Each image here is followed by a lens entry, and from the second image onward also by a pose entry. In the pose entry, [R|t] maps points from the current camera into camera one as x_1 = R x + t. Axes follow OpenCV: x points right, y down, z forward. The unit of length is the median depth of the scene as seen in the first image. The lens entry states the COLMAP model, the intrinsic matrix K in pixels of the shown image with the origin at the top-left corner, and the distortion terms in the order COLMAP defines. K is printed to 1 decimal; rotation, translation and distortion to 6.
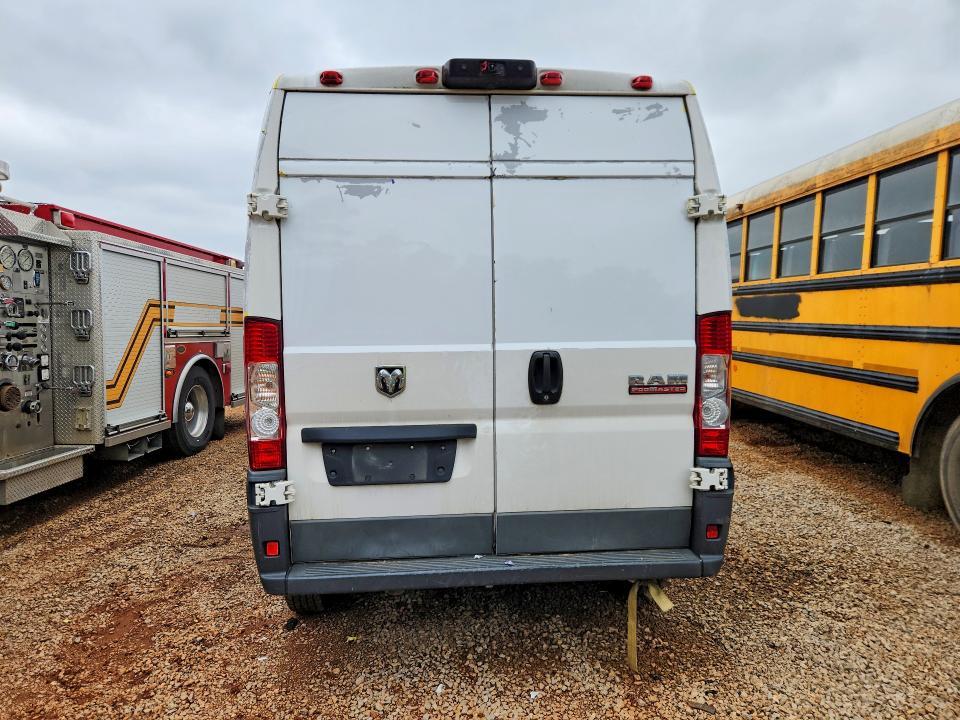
lens RADIAL K [[653.7, 0, 480.0], [0, 653.7, 360.0], [0, 0, 1]] dist [0.042420, -0.001617]
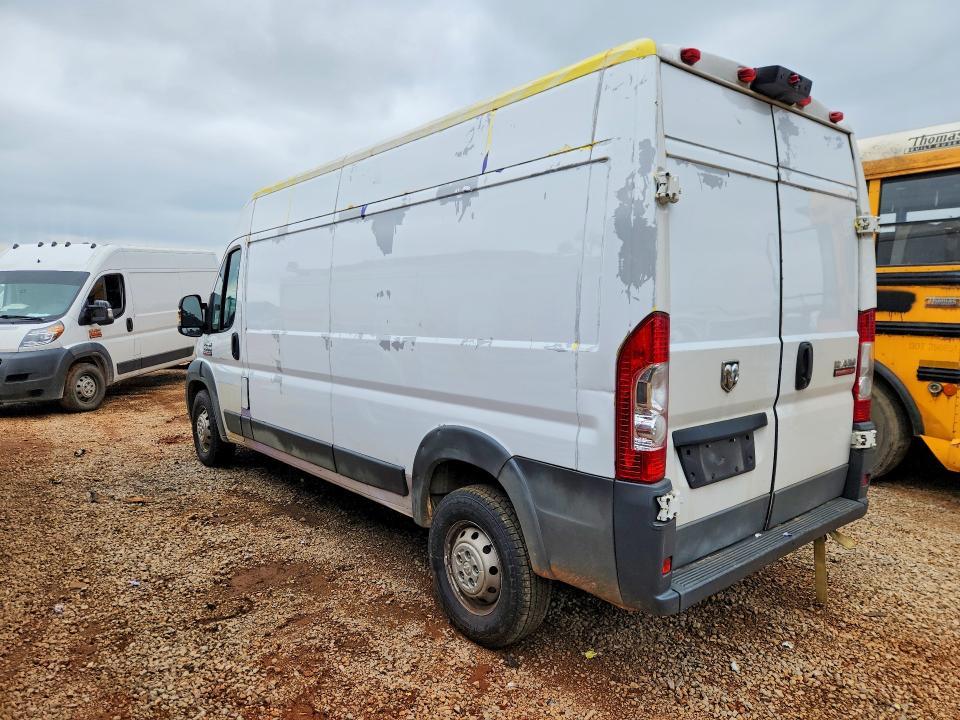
lens RADIAL K [[648.9, 0, 480.0], [0, 648.9, 360.0], [0, 0, 1]] dist [0.023020, 0.000998]
pose [[0.813878, -0.038187, 0.579780, -1.004389], [0.026802, 0.999243, 0.028191, -0.029514], [-0.580418, -0.007405, 0.814285, 0.406301]]
